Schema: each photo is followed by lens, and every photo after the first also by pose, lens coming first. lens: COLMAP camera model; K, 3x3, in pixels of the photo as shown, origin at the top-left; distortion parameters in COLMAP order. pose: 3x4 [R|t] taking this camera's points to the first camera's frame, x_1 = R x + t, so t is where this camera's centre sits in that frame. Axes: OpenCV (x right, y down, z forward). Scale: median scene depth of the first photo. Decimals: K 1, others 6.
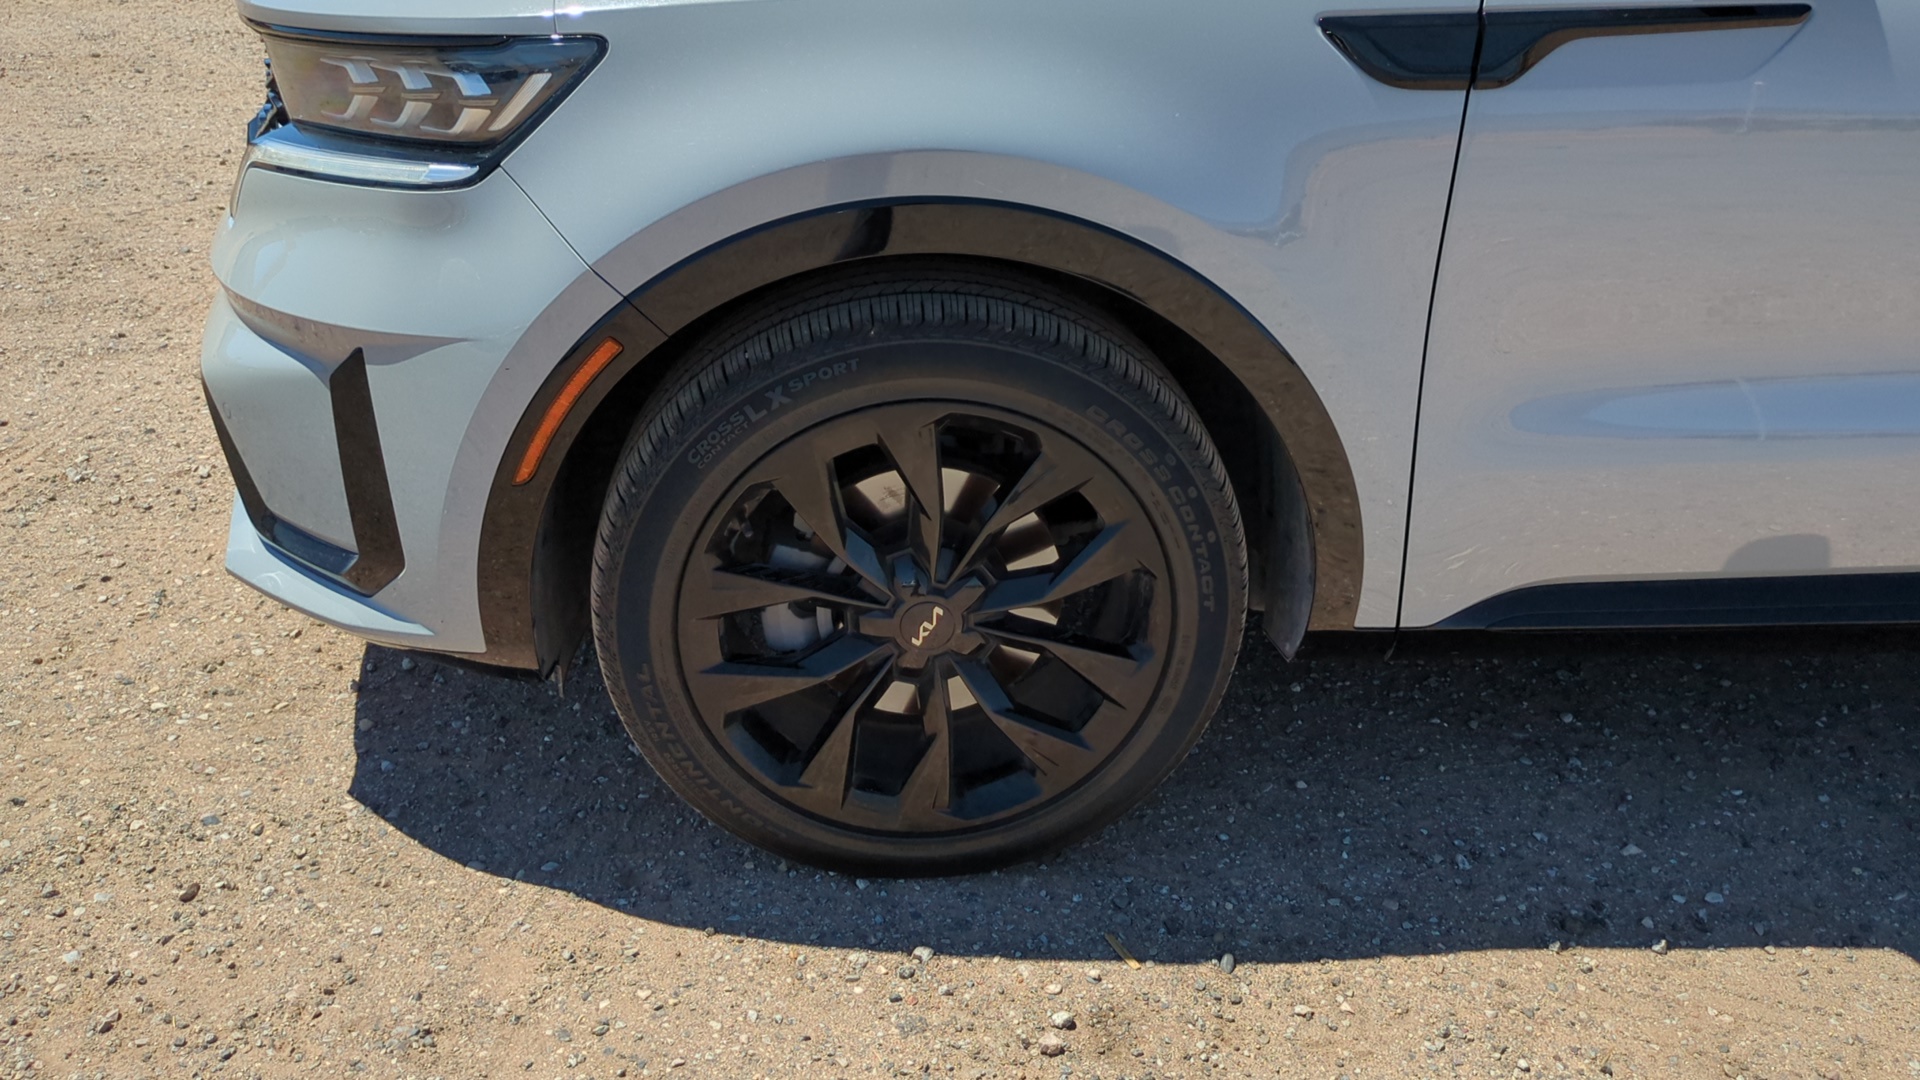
lens RADIAL K [[1643.7, 0, 984.7], [0, 1643.7, 545.3], [0, 0, 1]] dist [0.064984, -0.093335]
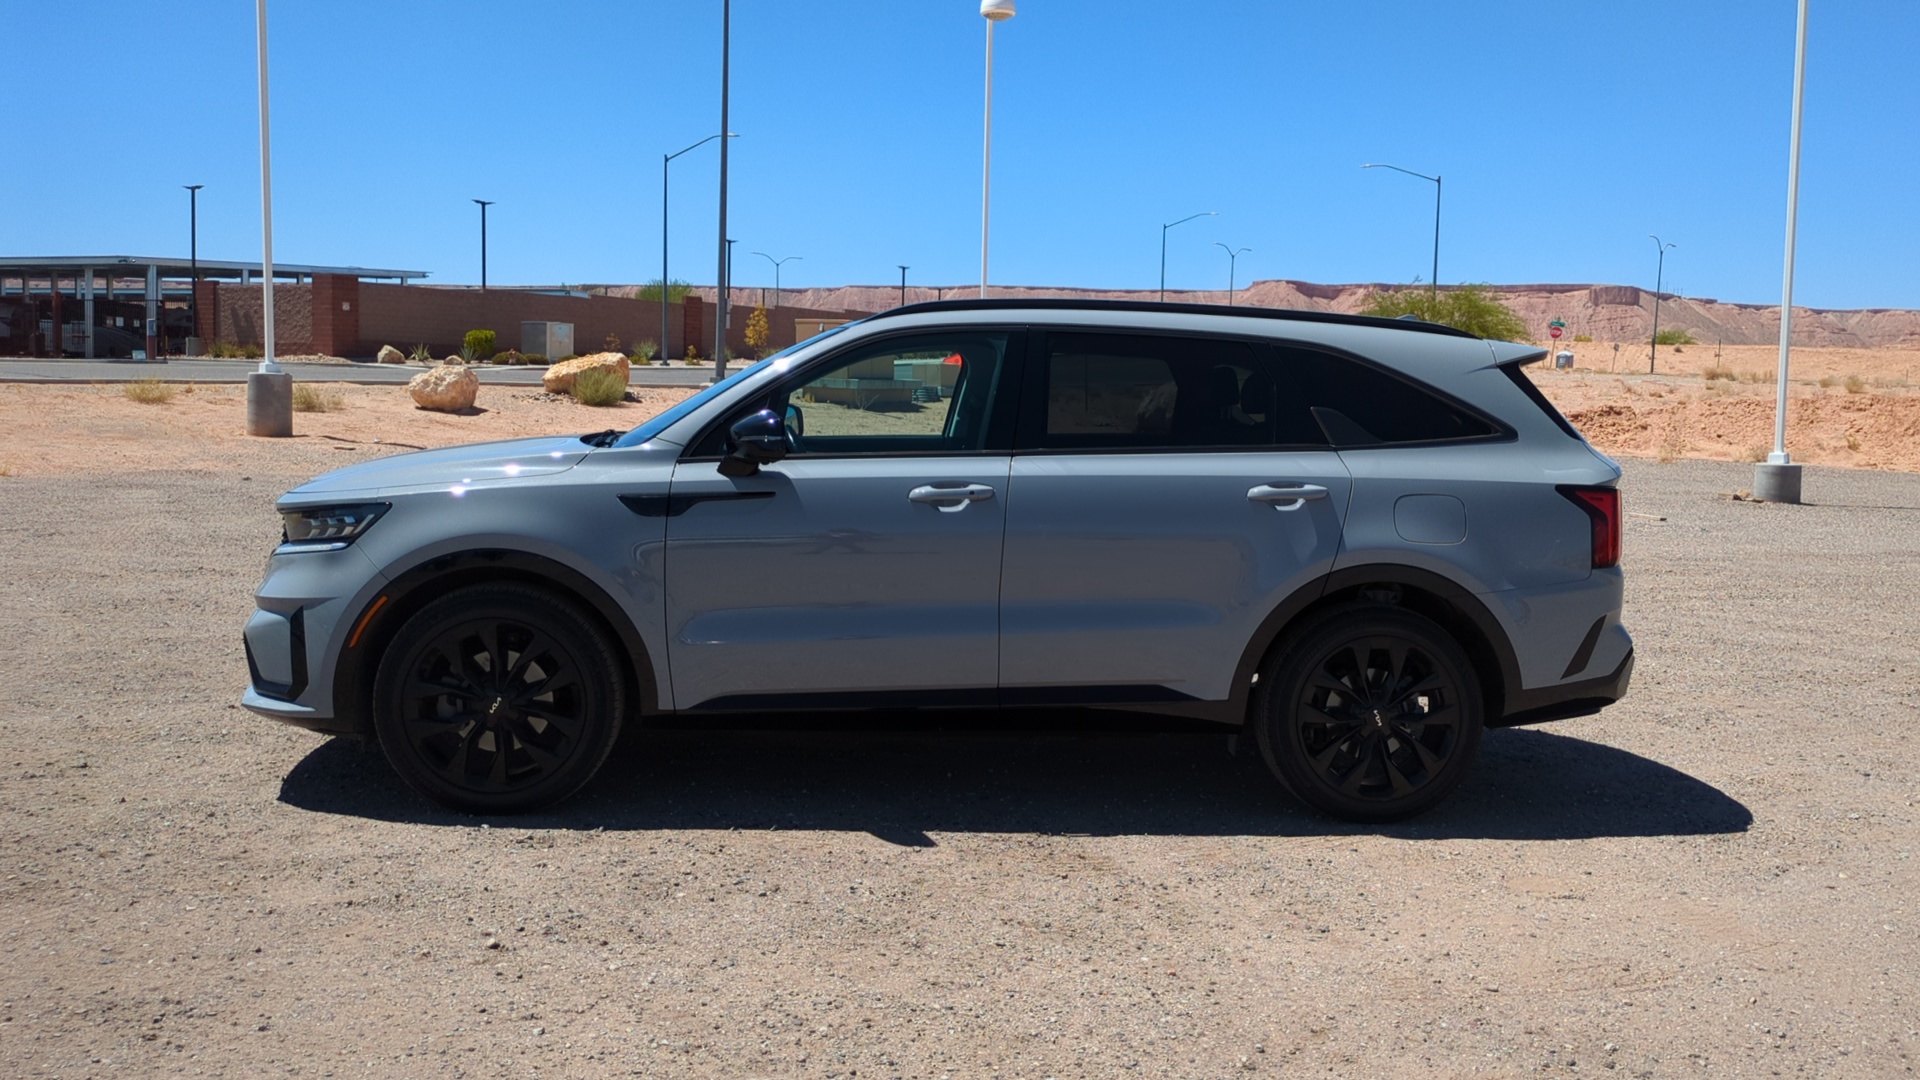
lens RADIAL K [[1643.7, 0, 984.7], [0, 1643.7, 545.3], [0, 0, 1]] dist [0.064984, -0.093335]
pose [[0.999738, -0.012863, 0.018955, 0.746583], [0.019033, 0.926874, -0.374891, 0.866635], [-0.012746, 0.375153, 0.926875, -1.710239]]
